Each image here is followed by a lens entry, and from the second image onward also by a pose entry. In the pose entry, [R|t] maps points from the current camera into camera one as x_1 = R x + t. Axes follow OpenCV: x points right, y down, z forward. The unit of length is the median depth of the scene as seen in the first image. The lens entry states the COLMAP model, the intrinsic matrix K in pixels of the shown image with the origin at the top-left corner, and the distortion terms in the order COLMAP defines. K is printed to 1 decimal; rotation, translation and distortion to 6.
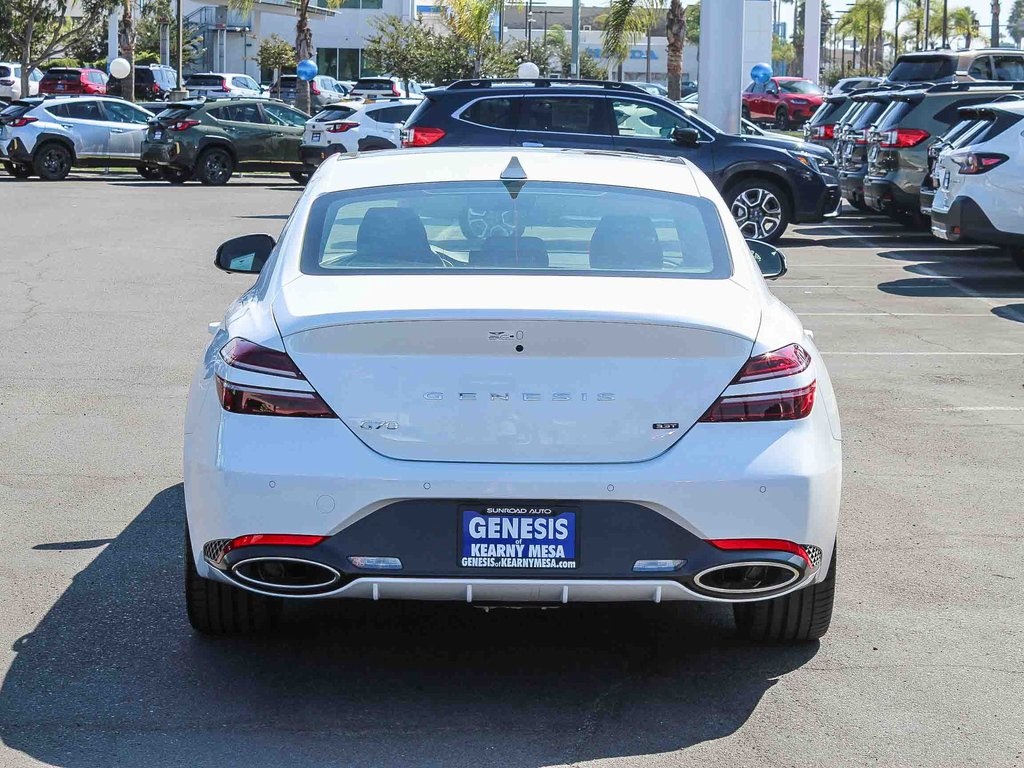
lens RADIAL K [[2536.2, 0, 509.7], [0, 2536.2, 383.1], [0, 0, 1]] dist [0.040383, 0.000000]
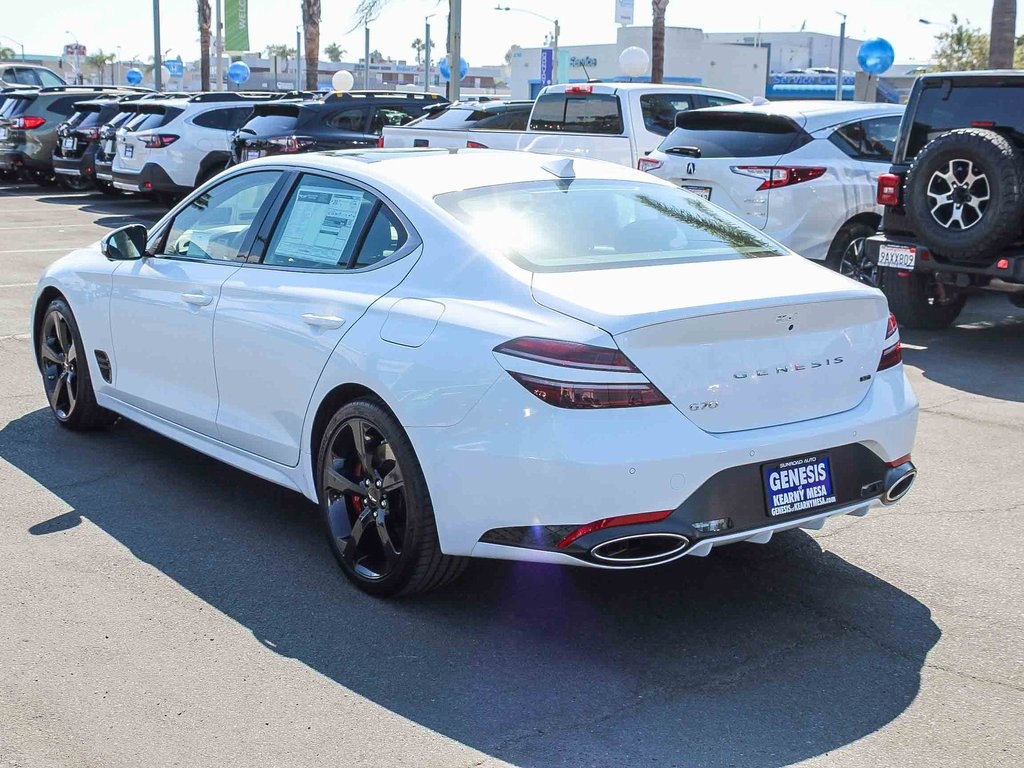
lens RADIAL K [[1413.8, 0, 510.7], [0, 1413.8, 377.9], [0, 0, 1]] dist [-0.011068, 0.000000]
pose [[0.789595, -0.113896, 0.602965, -0.501930], [0.060546, 0.992289, 0.108150, -0.069776], [-0.610634, -0.048888, 0.790403, 0.556094]]
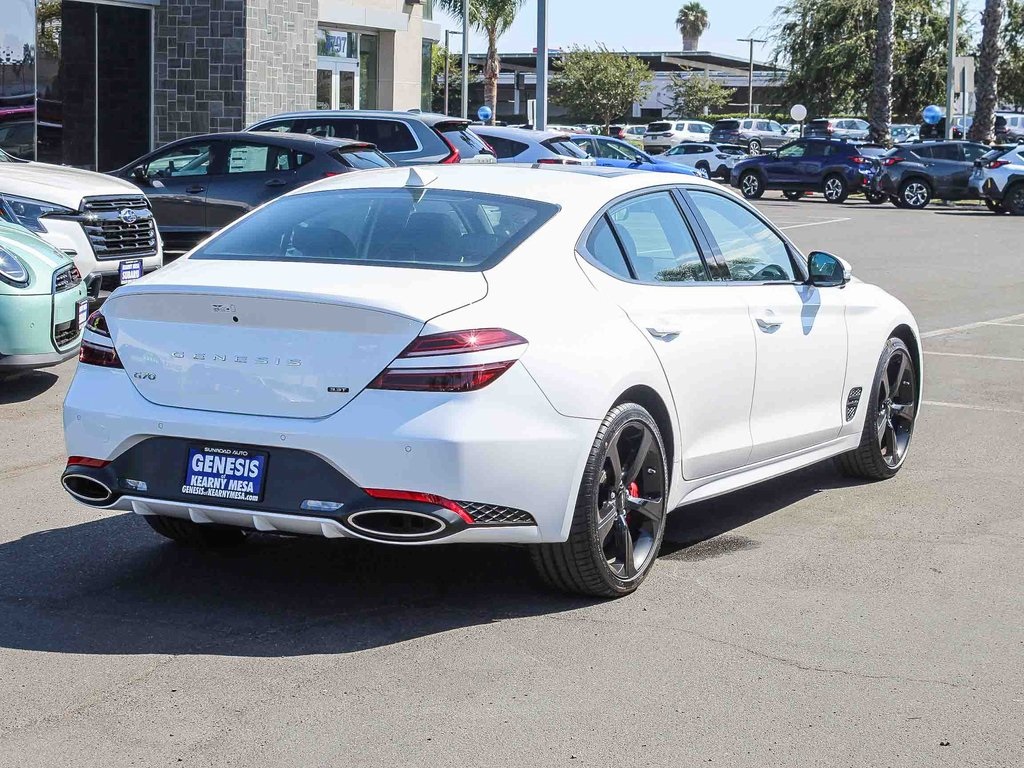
lens RADIAL K [[2210.8, 0, 511.8], [0, 2210.8, 383.5], [0, 0, 1]] dist [-0.012244, 0.000000]
pose [[0.883338, 0.057251, -0.465227, 0.619936], [-0.059825, 0.998166, 0.009242, -0.000513], [0.464903, 0.019669, 0.885143, 0.118497]]
